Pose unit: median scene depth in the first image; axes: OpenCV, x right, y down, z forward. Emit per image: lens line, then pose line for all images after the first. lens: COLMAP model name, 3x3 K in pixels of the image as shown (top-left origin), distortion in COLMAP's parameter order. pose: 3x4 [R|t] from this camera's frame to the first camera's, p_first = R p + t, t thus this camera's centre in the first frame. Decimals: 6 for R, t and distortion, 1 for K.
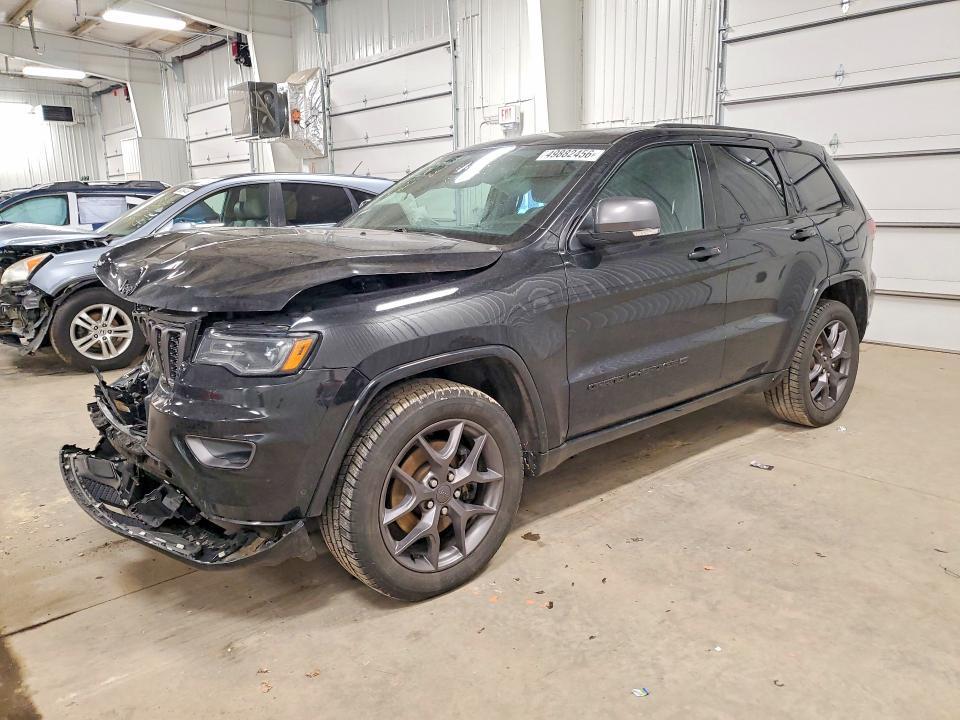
lens RADIAL K [[783.1, 0, 480.0], [0, 783.1, 360.0], [0, 0, 1]] dist [0.010778, 0.007447]
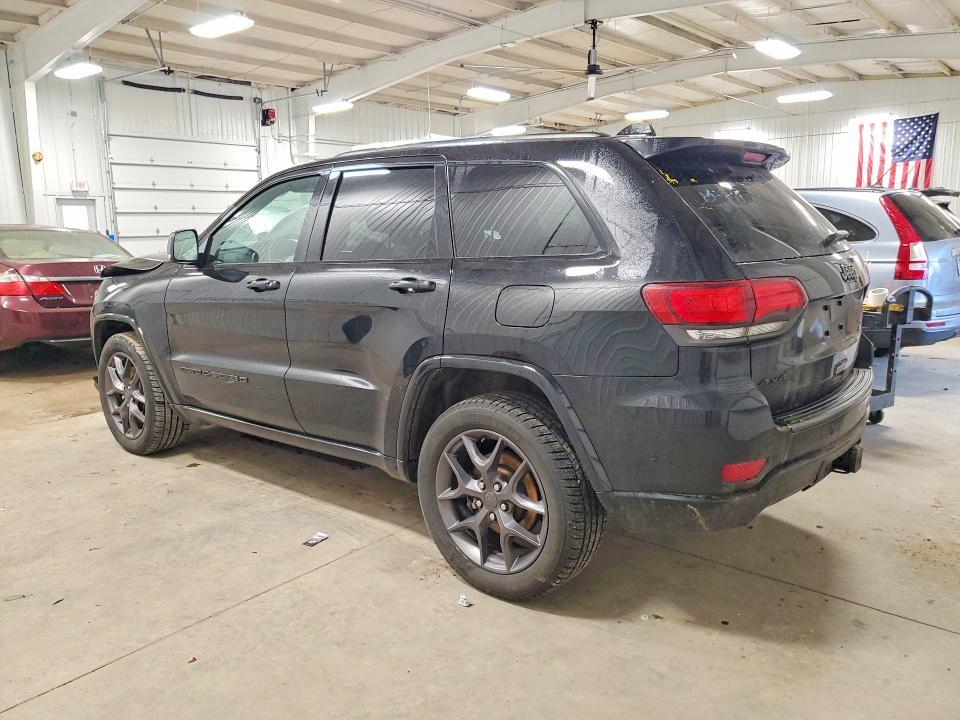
lens RADIAL K [[731.1, 0, 467.4], [0, 731.1, 359.5], [0, 0, 1]] dist [0.006523, 0.006971]
pose [[0.156755, 0.200059, -0.967163, 1.294353], [-0.198646, 0.965643, 0.167549, -0.264820], [0.967454, 0.165859, 0.191111, 1.101866]]
